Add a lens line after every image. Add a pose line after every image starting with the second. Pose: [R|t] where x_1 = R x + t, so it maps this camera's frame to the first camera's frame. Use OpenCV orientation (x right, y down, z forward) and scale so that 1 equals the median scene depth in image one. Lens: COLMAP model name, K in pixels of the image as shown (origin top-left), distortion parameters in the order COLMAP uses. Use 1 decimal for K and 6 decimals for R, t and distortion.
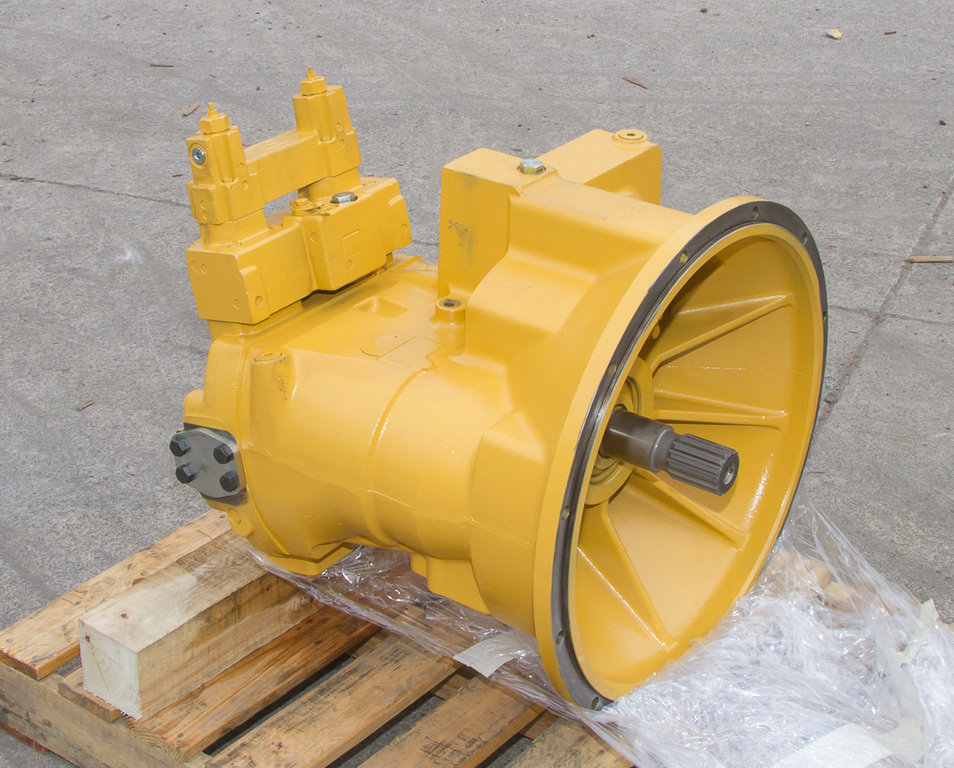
lens RADIAL K [[1911.3, 0, 477.3], [0, 1911.3, 383.7], [0, 0, 1]] dist [-0.105097, 0.000000]
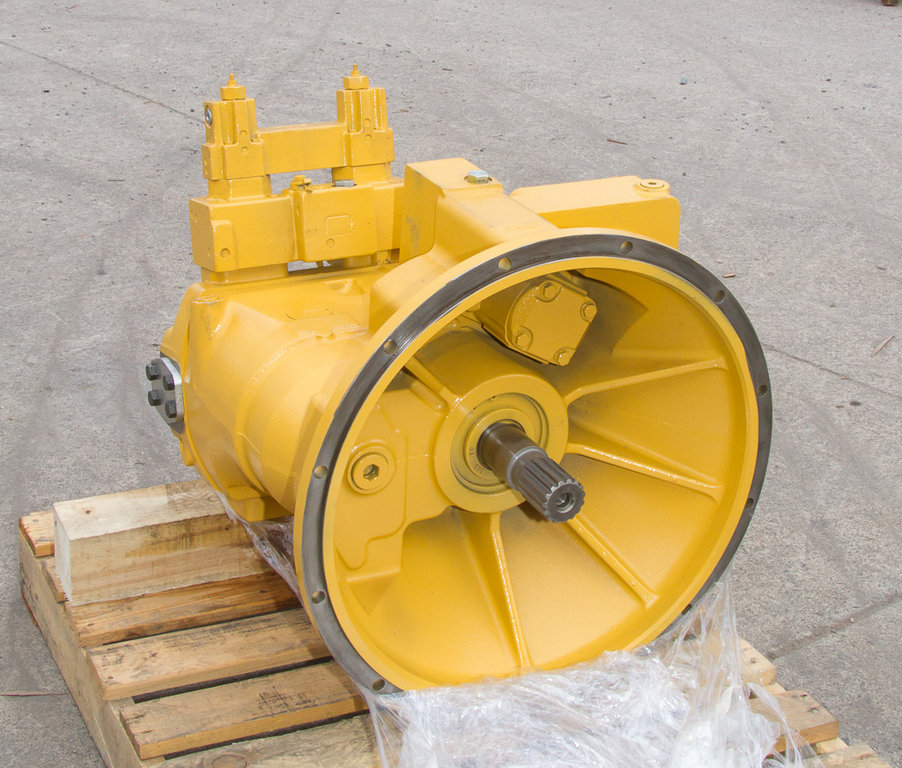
lens RADIAL K [[1909.8, 0, 451.0], [0, 1909.8, 383.3], [0, 0, 1]] dist [0.007704, 0.000000]
pose [[0.873387, 0.206965, -0.440864, 0.481749], [-0.244360, 0.969248, -0.029081, 0.028794], [0.421288, 0.133129, 0.897103, 0.067256]]
